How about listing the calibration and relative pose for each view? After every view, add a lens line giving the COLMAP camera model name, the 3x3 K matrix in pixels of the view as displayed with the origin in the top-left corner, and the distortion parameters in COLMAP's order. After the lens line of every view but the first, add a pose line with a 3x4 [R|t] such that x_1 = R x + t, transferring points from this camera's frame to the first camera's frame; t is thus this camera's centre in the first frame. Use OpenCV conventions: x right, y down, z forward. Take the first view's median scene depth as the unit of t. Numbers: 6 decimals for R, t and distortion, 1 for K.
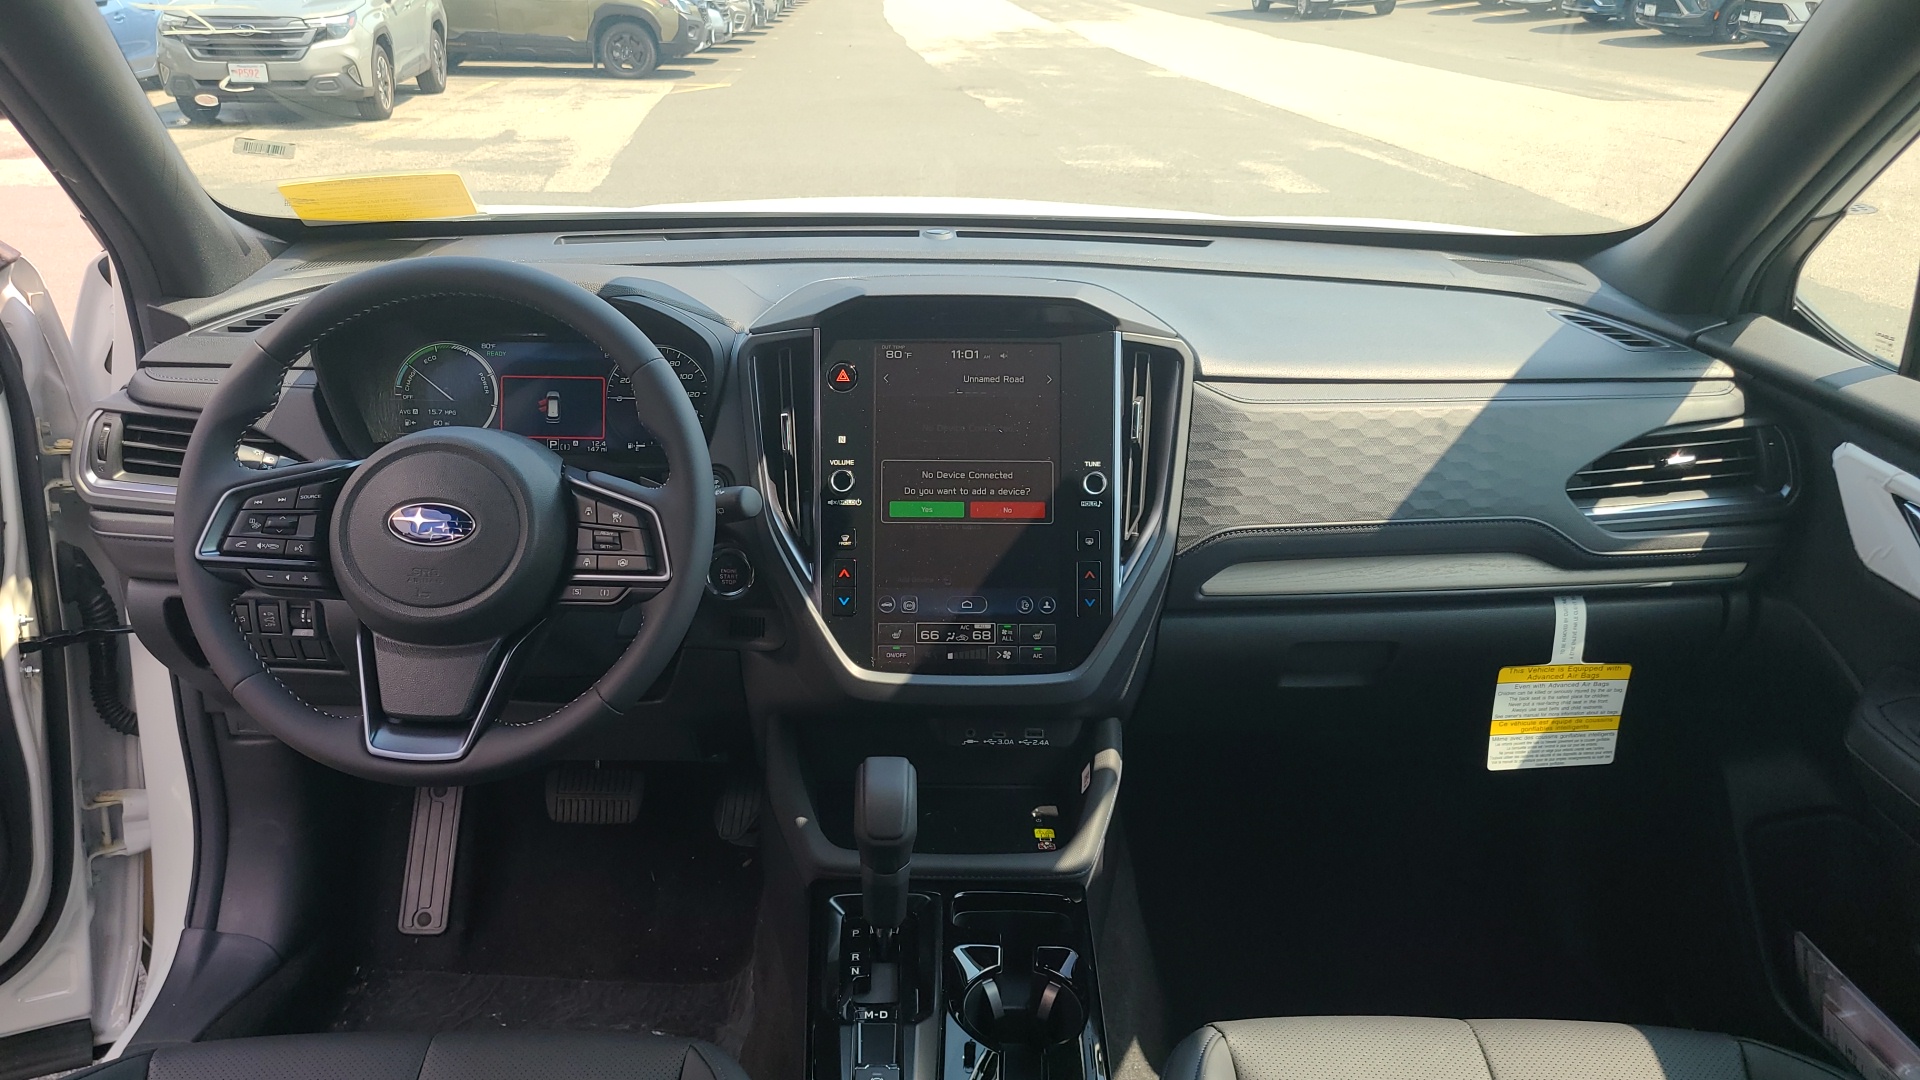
lens RADIAL K [[1478.3, 0, 920.4], [0, 1478.3, 535.8], [0, 0, 1]] dist [0.049525, -0.006889]
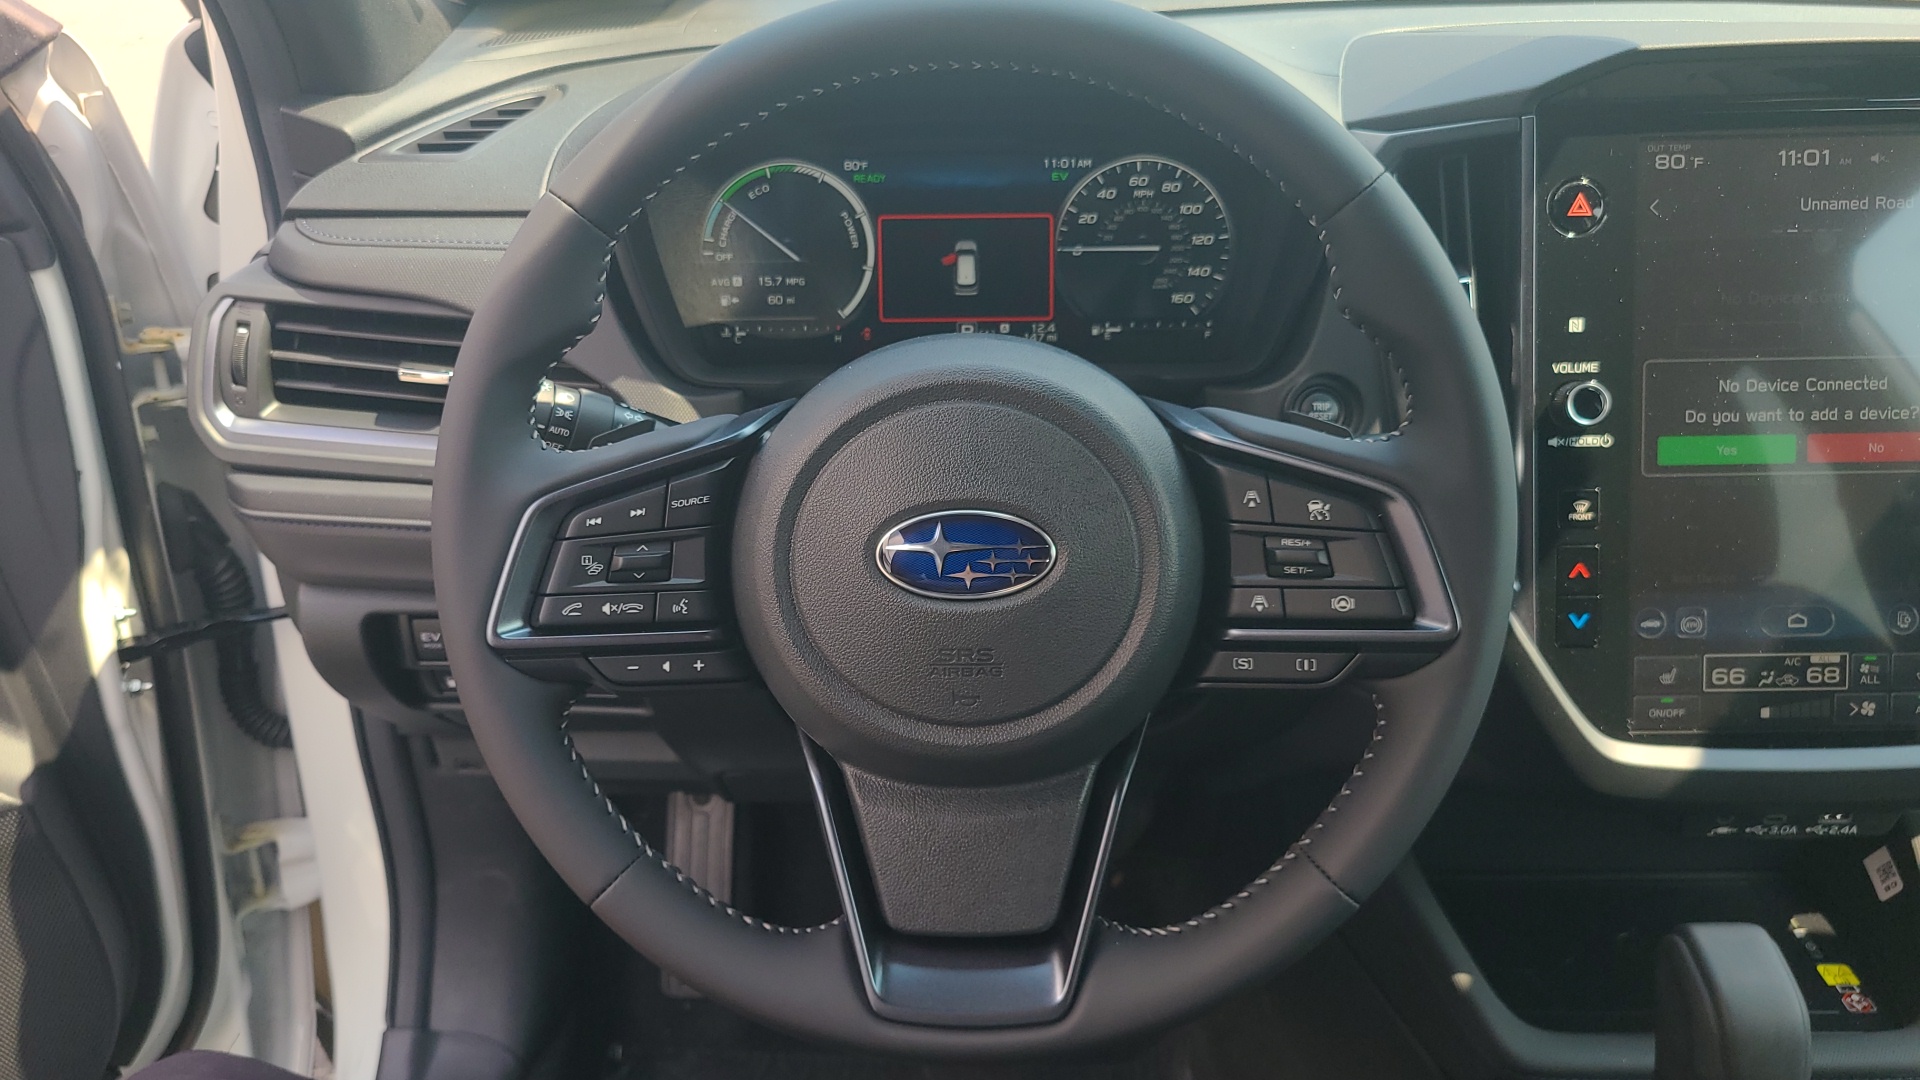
lens RADIAL K [[1508.8, 0, 960.0], [0, 1508.8, 540.0], [0, 0, 1]] dist [0.028365, -0.002753]
pose [[0.999691, -0.020280, -0.014406, -0.263540], [0.021972, 0.991386, 0.129113, -0.061579], [0.011664, -0.129389, 0.991525, 0.419101]]
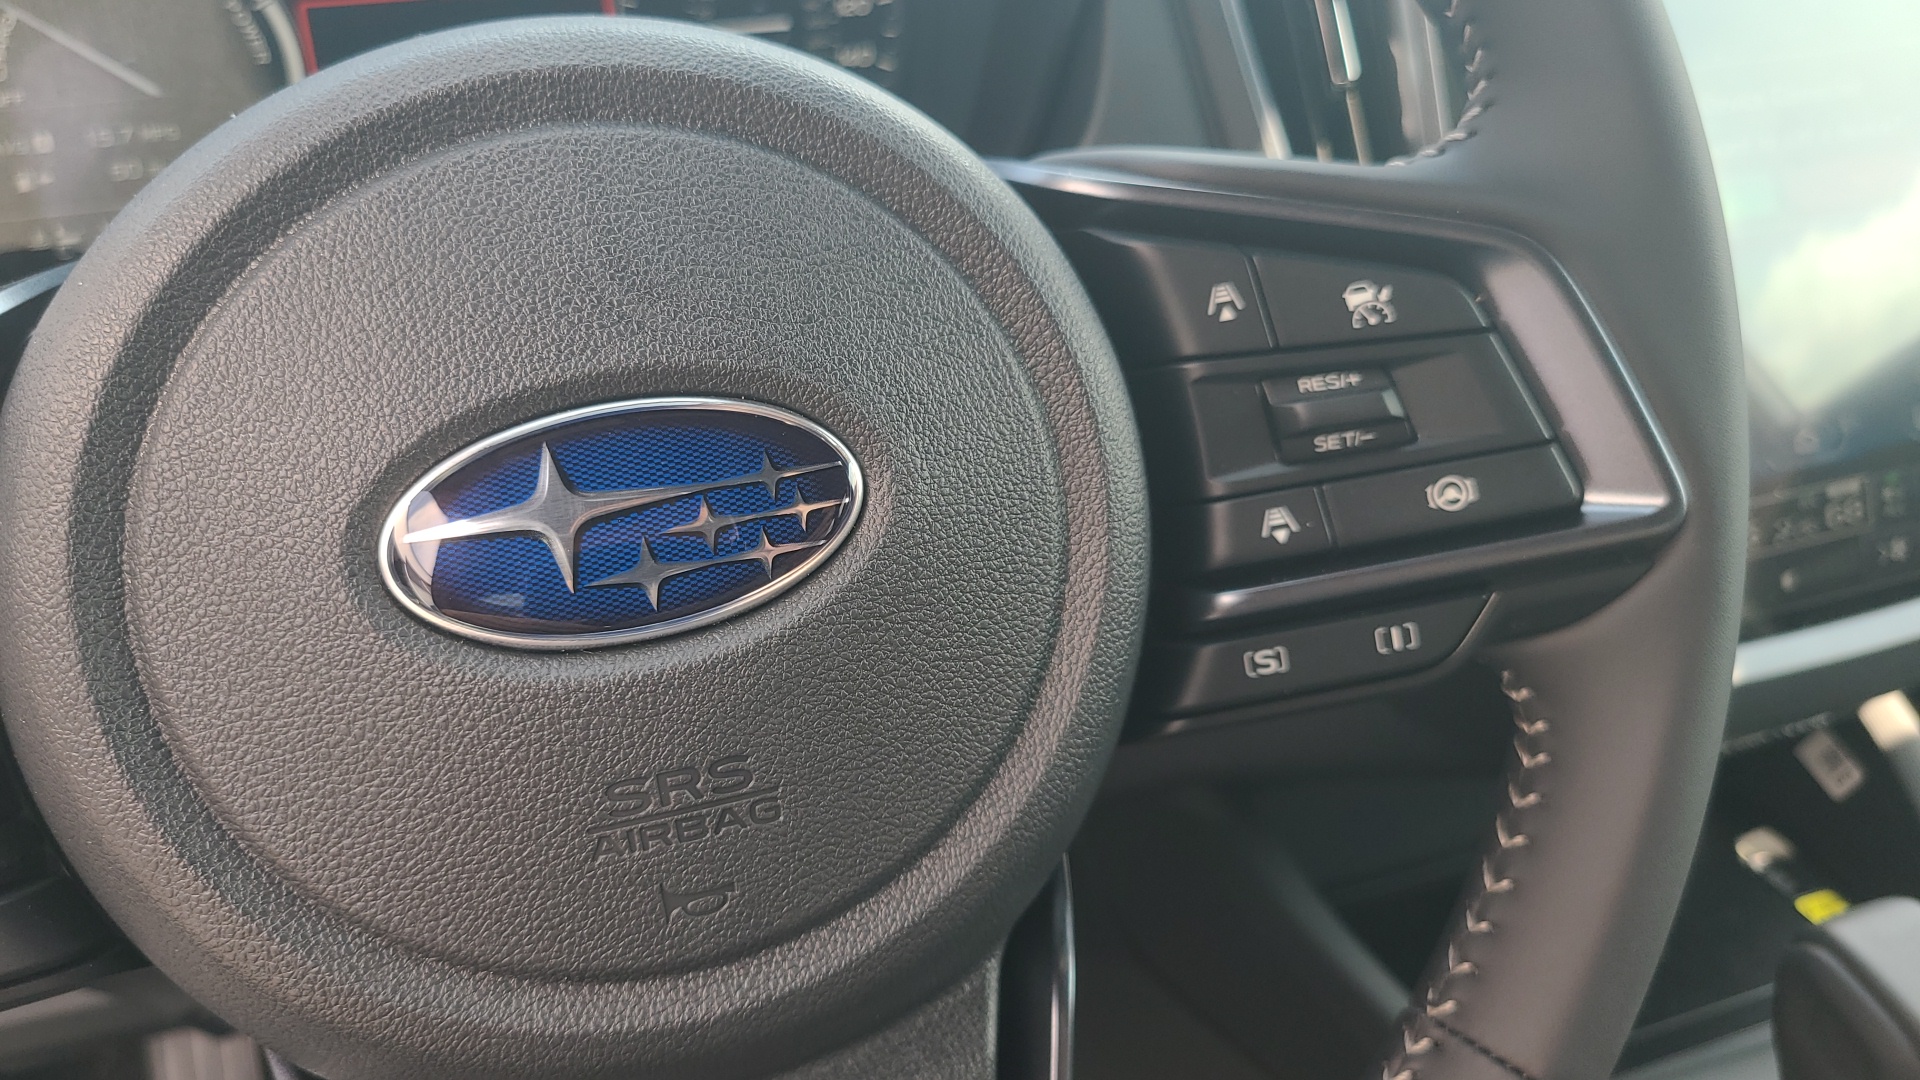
lens RADIAL K [[1514.2, 0, 931.7], [0, 1514.2, 531.3], [0, 0, 1]] dist [-0.011227, 0.001907]
pose [[0.946069, -0.190000, 0.262400, -0.279293], [0.155592, 0.976914, 0.146392, -0.022230], [-0.284157, -0.097669, 0.953790, 0.664255]]
